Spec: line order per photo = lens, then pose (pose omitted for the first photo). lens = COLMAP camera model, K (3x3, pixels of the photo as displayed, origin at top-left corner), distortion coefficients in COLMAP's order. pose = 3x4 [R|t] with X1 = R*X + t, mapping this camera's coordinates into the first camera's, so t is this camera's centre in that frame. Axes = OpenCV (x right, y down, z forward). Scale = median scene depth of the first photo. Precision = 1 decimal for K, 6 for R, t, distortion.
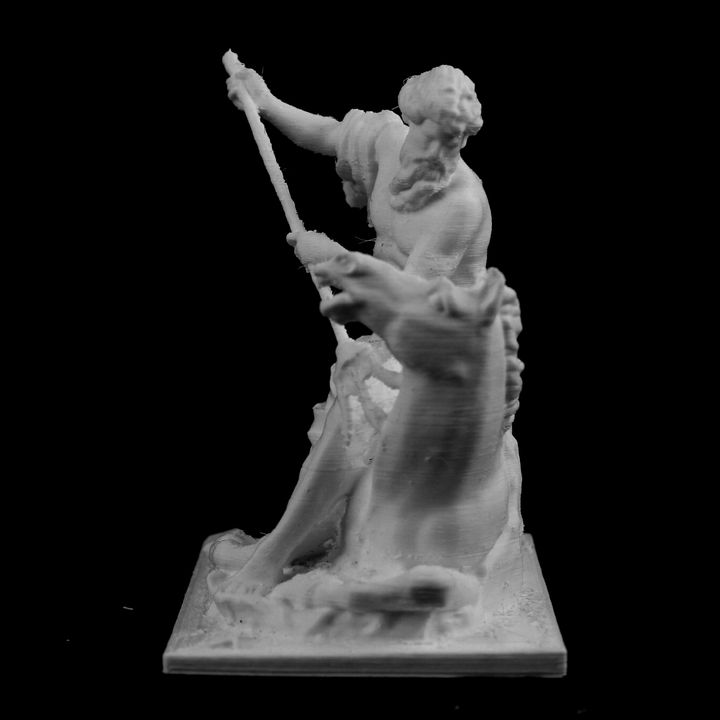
lens RADIAL K [[2486.3, 0, 359.0], [0, 2486.3, 361.6], [0, 0, 1]] dist [-0.217867, 0.000000]
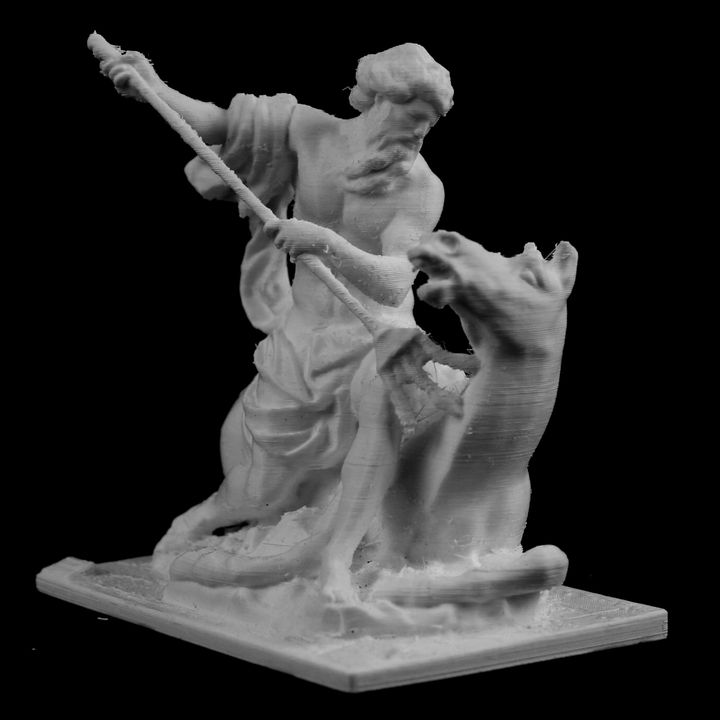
lens RADIAL K [[2486.3, 0, 359.9], [0, 2486.3, 358.3], [0, 0, 1]] dist [-0.217867, 0.000000]
pose [[0.810045, -0.070363, 0.582131, -0.561192], [0.080639, 0.996709, 0.008263, -0.005461], [-0.580797, 0.040249, 0.813053, 0.222986]]
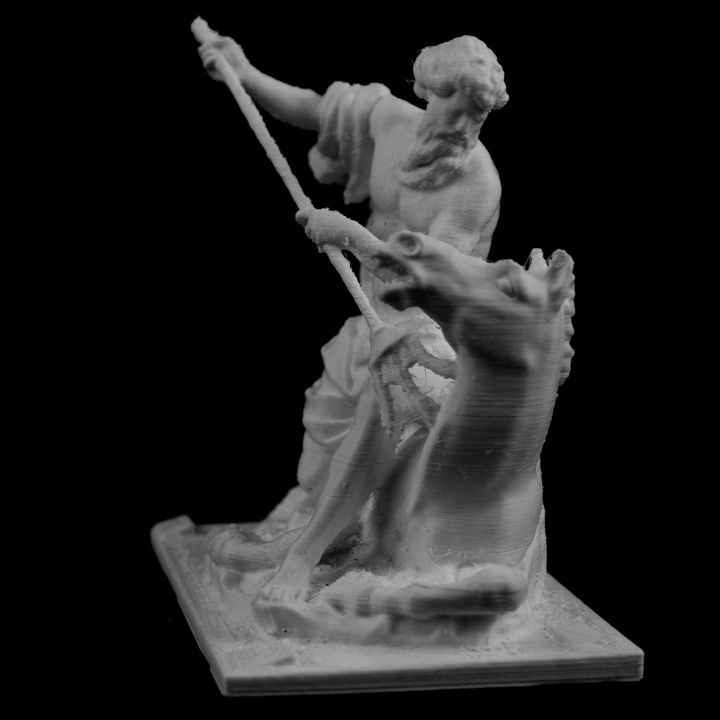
lens RADIAL K [[2019.9, 0, 364.4], [0, 2019.9, 357.5], [0, 0, 1]] dist [-0.059328, 0.000000]
pose [[0.975853, -0.010731, 0.218164, -0.175295], [0.005605, 0.999694, 0.024100, -0.014770], [-0.218356, -0.022295, 0.975615, 0.250079]]
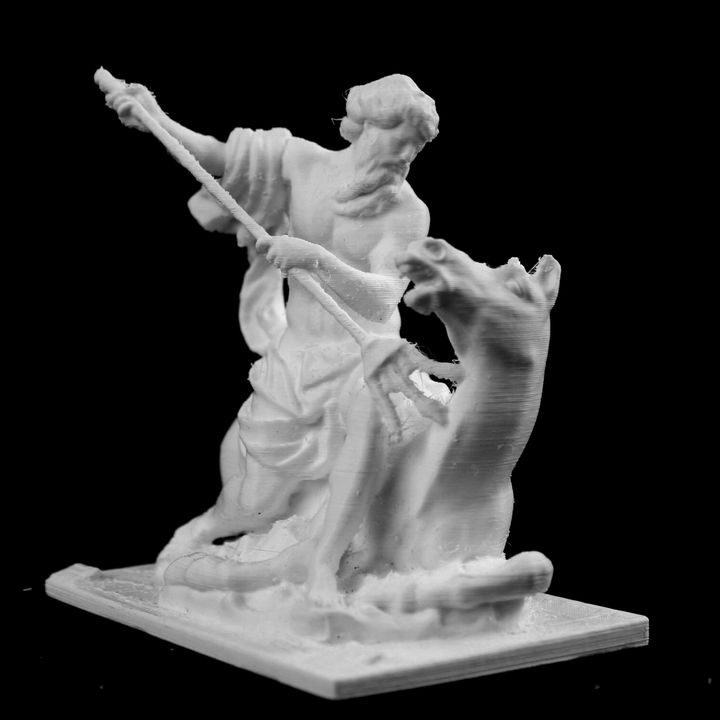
lens RADIAL K [[1684.5, 0, 319.7], [0, 1684.5, 355.4], [0, 0, 1]] dist [-0.126768, 0.000000]
pose [[0.824788, -0.034918, 0.564363, -0.391235], [0.075162, 0.996005, -0.048222, 0.028106], [-0.560425, 0.082192, 0.824117, 0.454874]]
